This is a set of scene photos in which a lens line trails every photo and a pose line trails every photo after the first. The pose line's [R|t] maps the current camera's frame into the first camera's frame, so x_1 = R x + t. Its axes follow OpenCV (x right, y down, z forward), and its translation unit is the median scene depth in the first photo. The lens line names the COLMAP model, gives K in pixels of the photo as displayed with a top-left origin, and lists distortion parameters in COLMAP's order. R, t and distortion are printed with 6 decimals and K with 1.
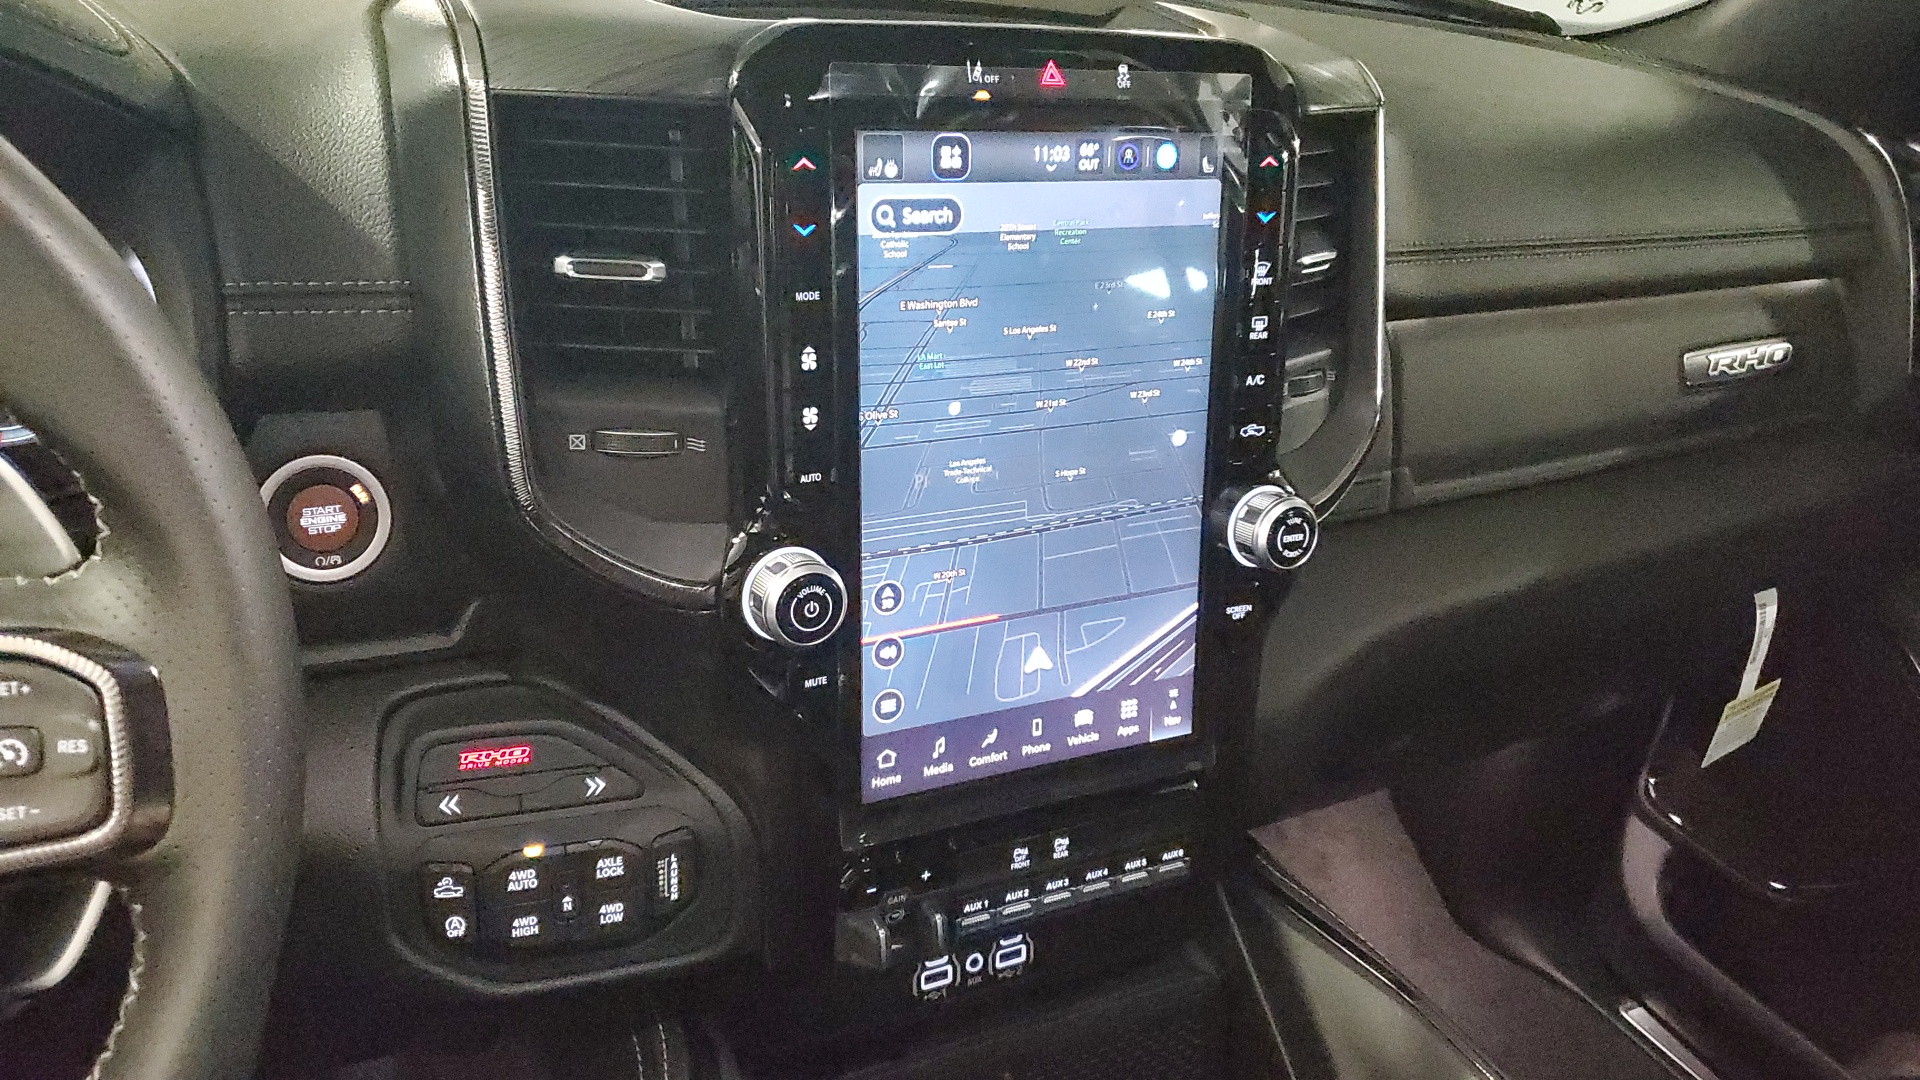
lens RADIAL K [[1507.1, 0, 957.7], [0, 1507.1, 530.7], [0, 0, 1]] dist [0.121302, -0.329252]
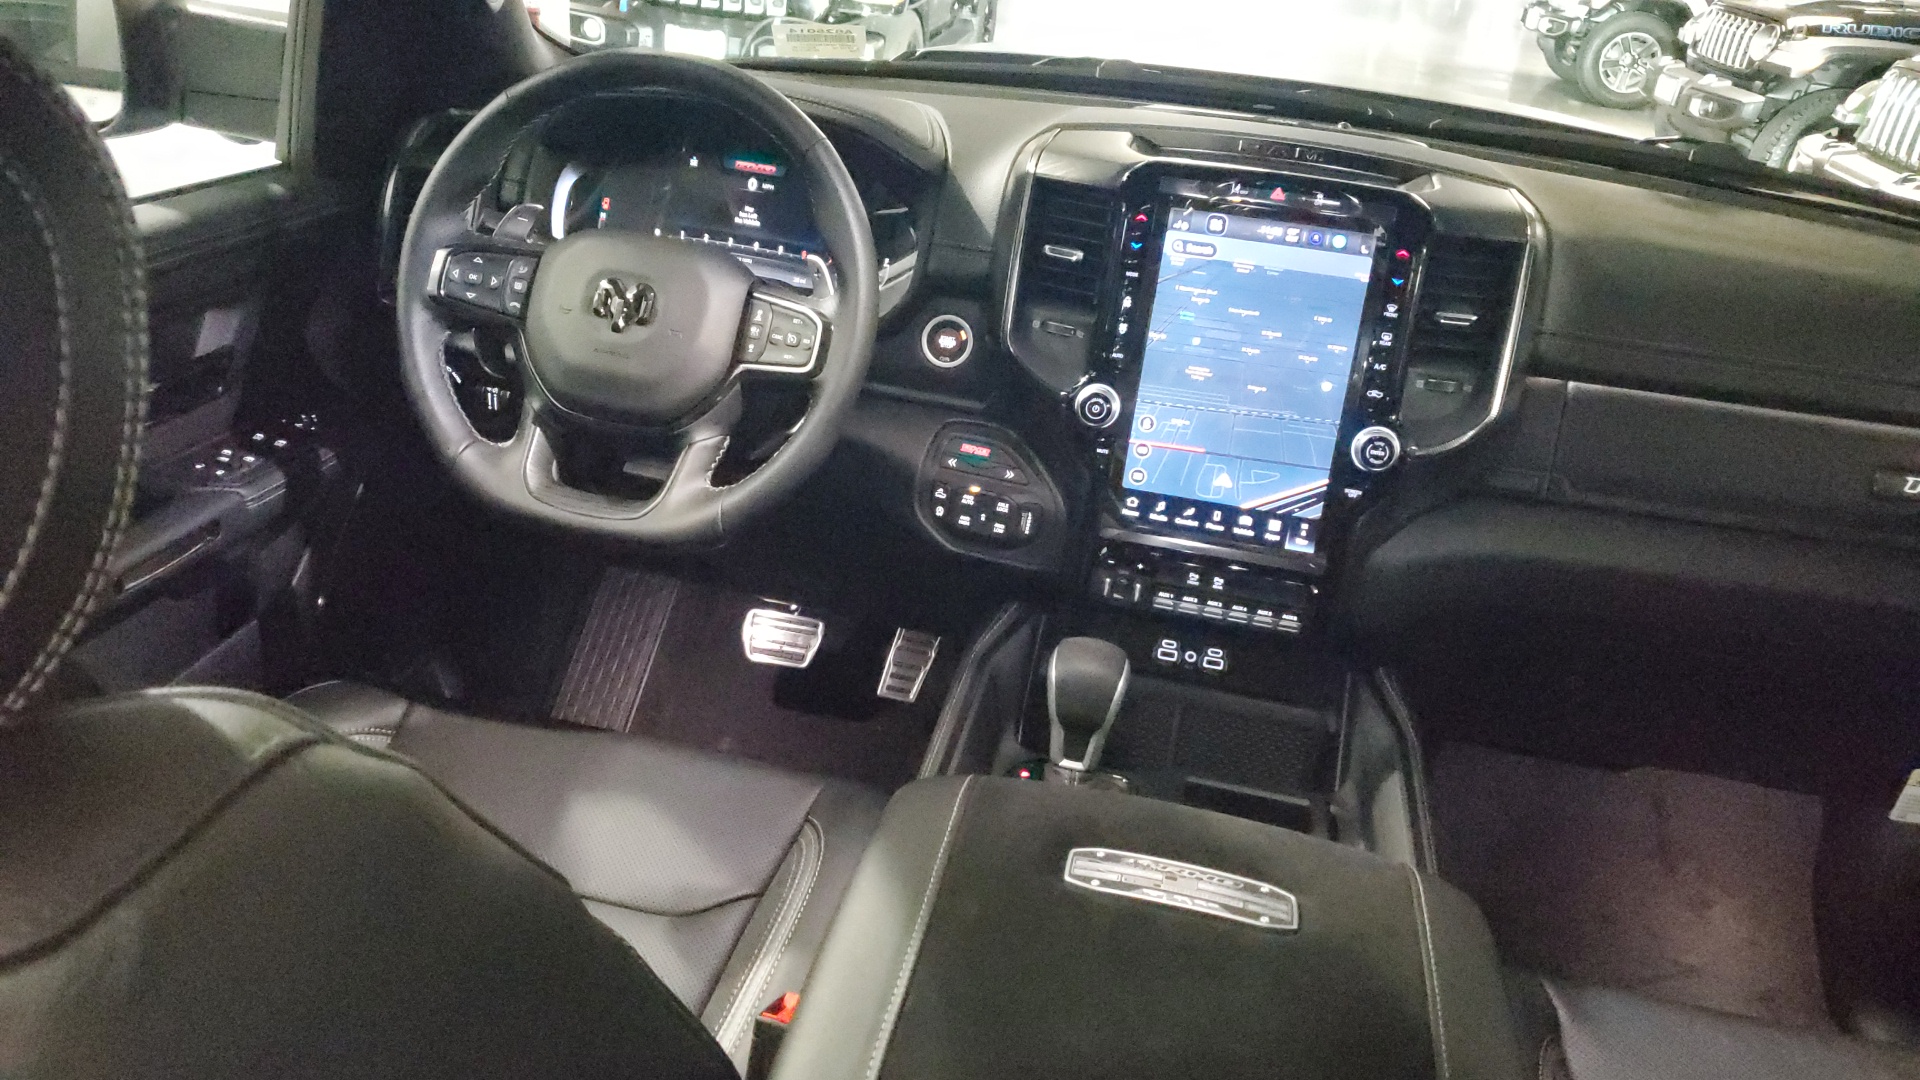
lens RADIAL K [[1435.6, 0, 895.7], [0, 1435.6, 545.1], [0, 0, 1]] dist [0.013672, -0.002129]
pose [[0.758777, 0.240332, -0.605391, 0.981789], [-0.285275, 0.958174, 0.022827, 0.272125], [0.585556, 0.155383, 0.795601, -0.822037]]
